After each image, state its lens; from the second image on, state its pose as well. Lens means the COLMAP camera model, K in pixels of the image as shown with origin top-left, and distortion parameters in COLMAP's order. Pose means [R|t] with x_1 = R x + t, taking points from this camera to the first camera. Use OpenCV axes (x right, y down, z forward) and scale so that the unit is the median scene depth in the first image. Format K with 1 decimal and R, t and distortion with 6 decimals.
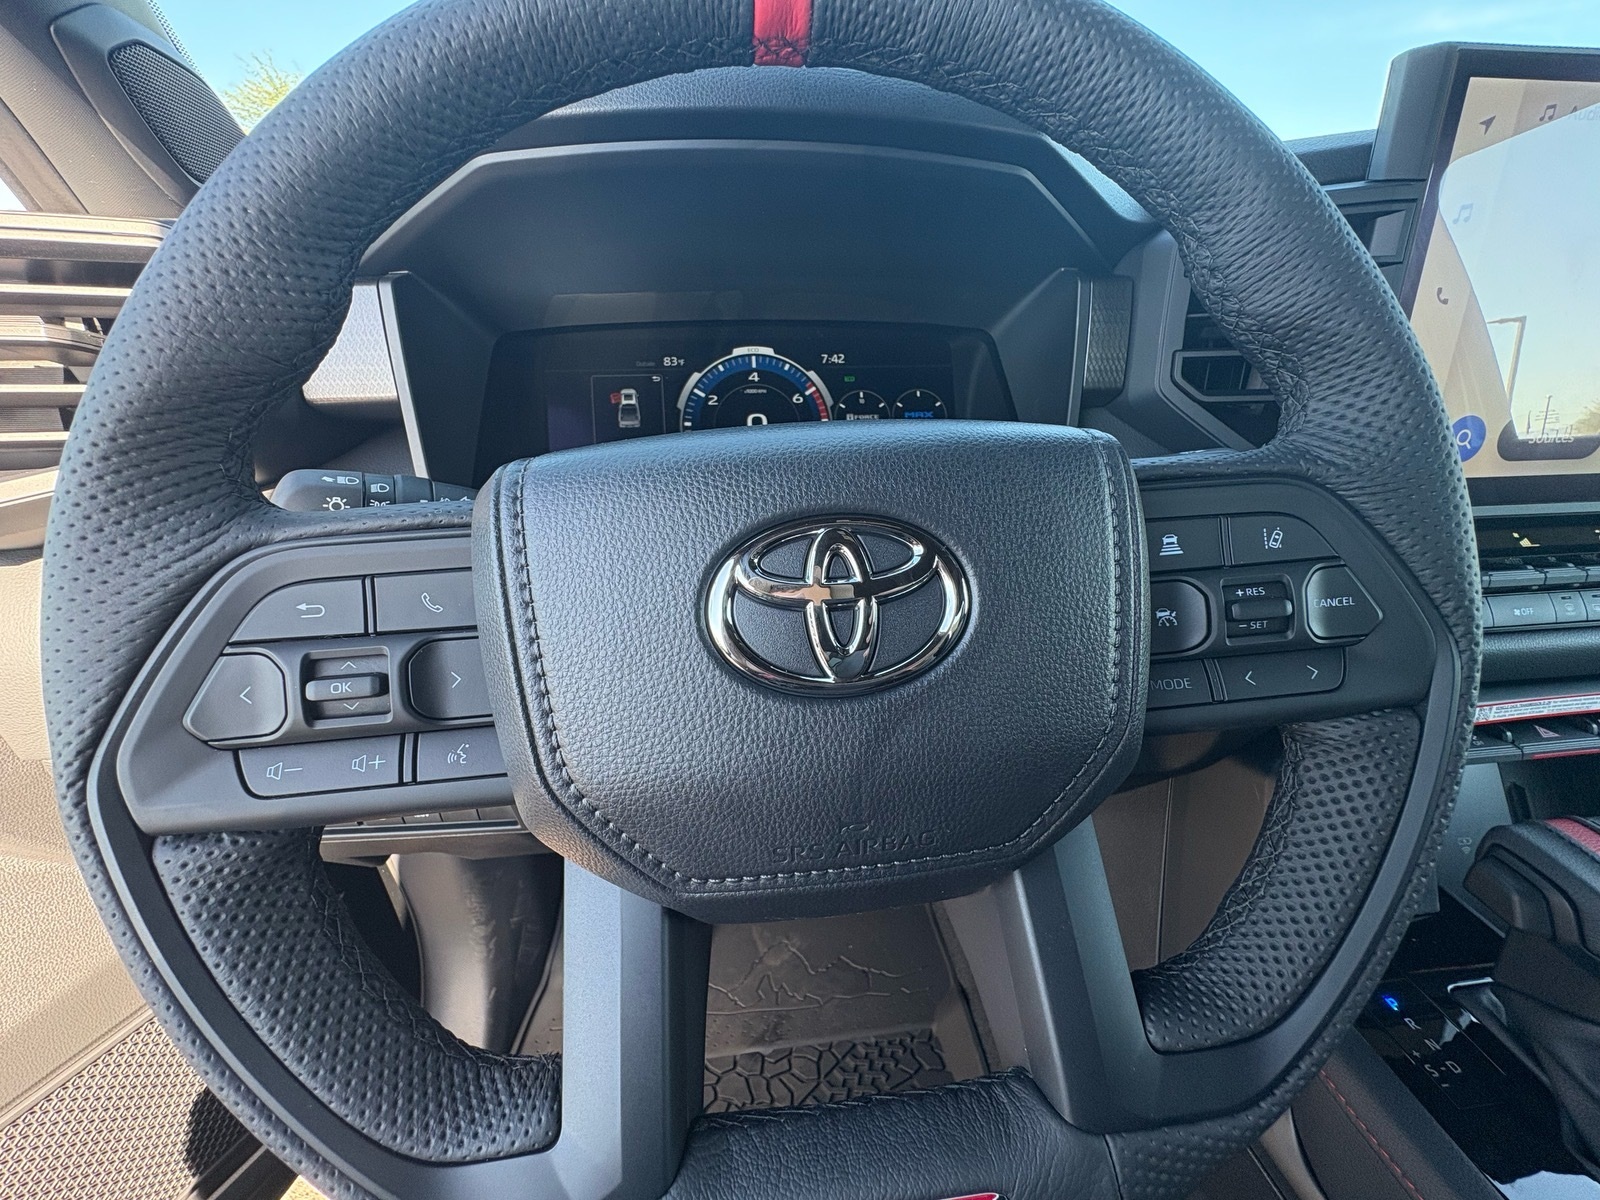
lens RADIAL K [[623.4, 0, 820.1], [0, 623.4, 599.6], [0, 0, 1]] dist [0.007298, 0.000128]
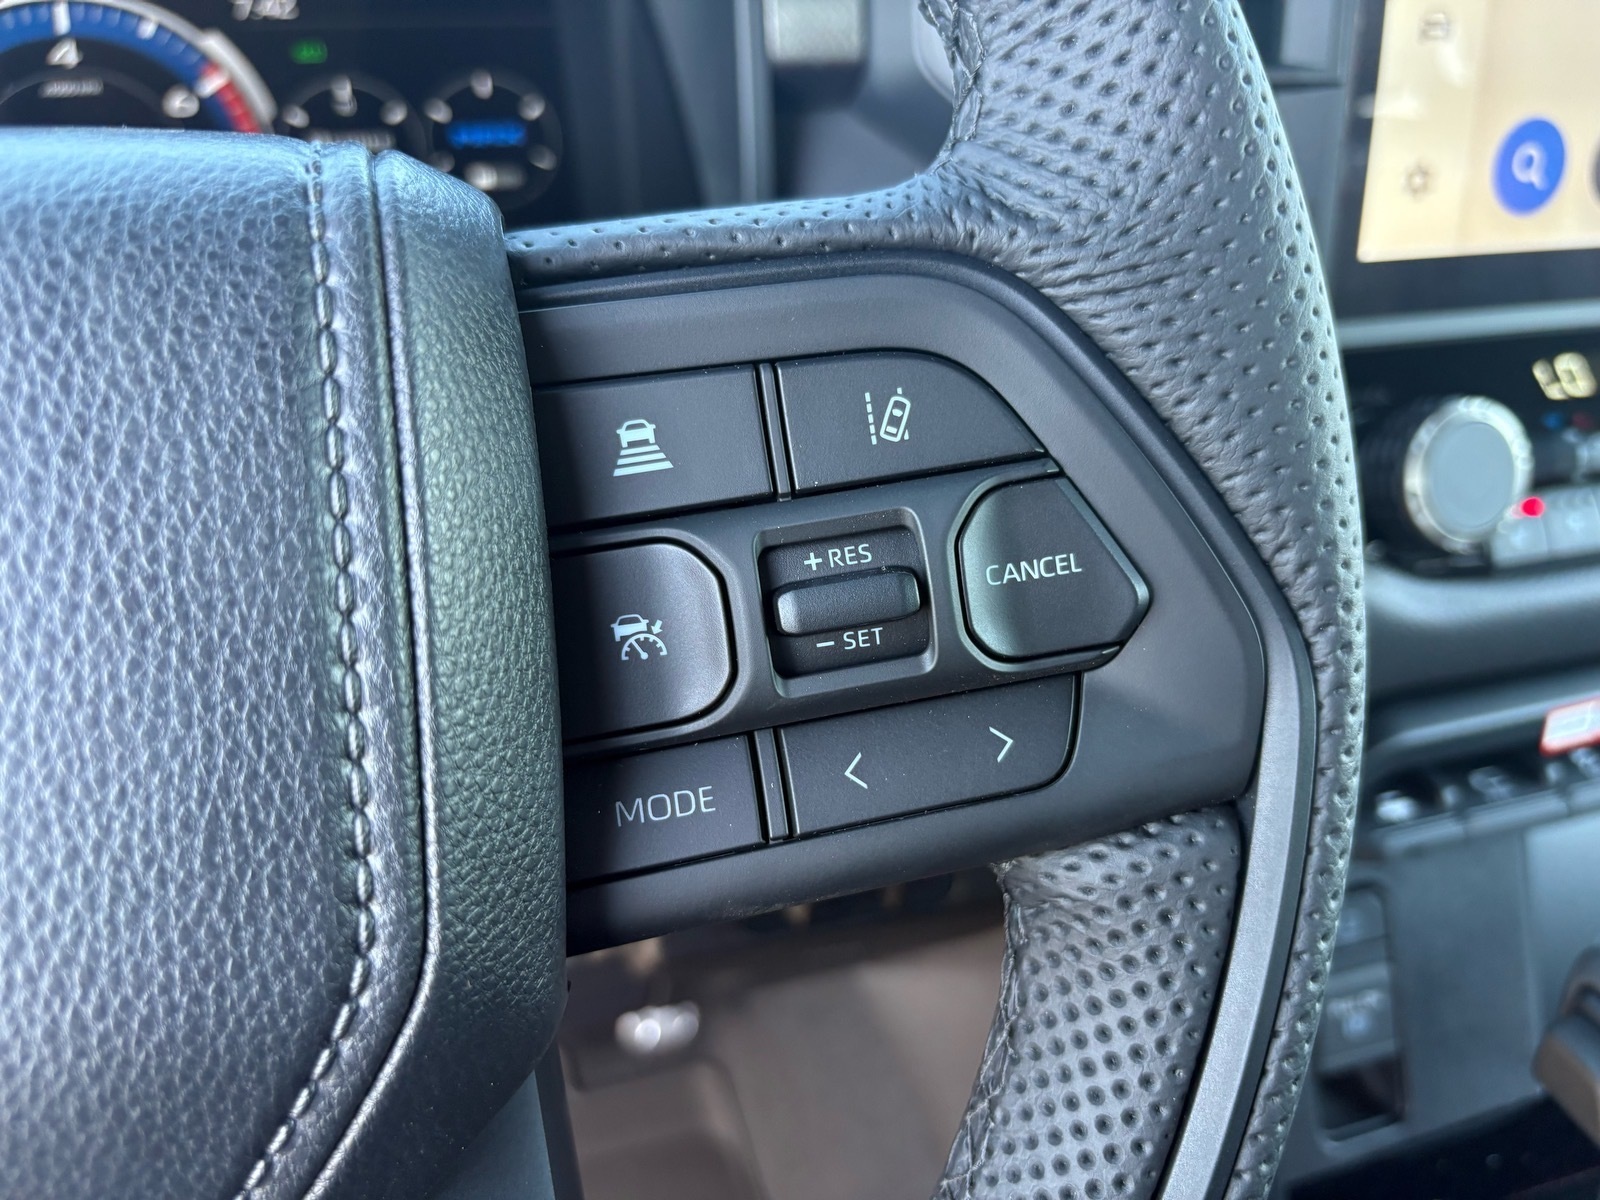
lens RADIAL K [[1231.4, 0, 838.0], [0, 1231.4, 600.4], [0, 0, 1]] dist [0.000400, -0.028316]
pose [[0.984995, -0.077398, 0.154257, 0.566140], [0.067792, 0.995474, 0.066598, -0.036401], [-0.158714, -0.055141, 0.985784, 0.237719]]
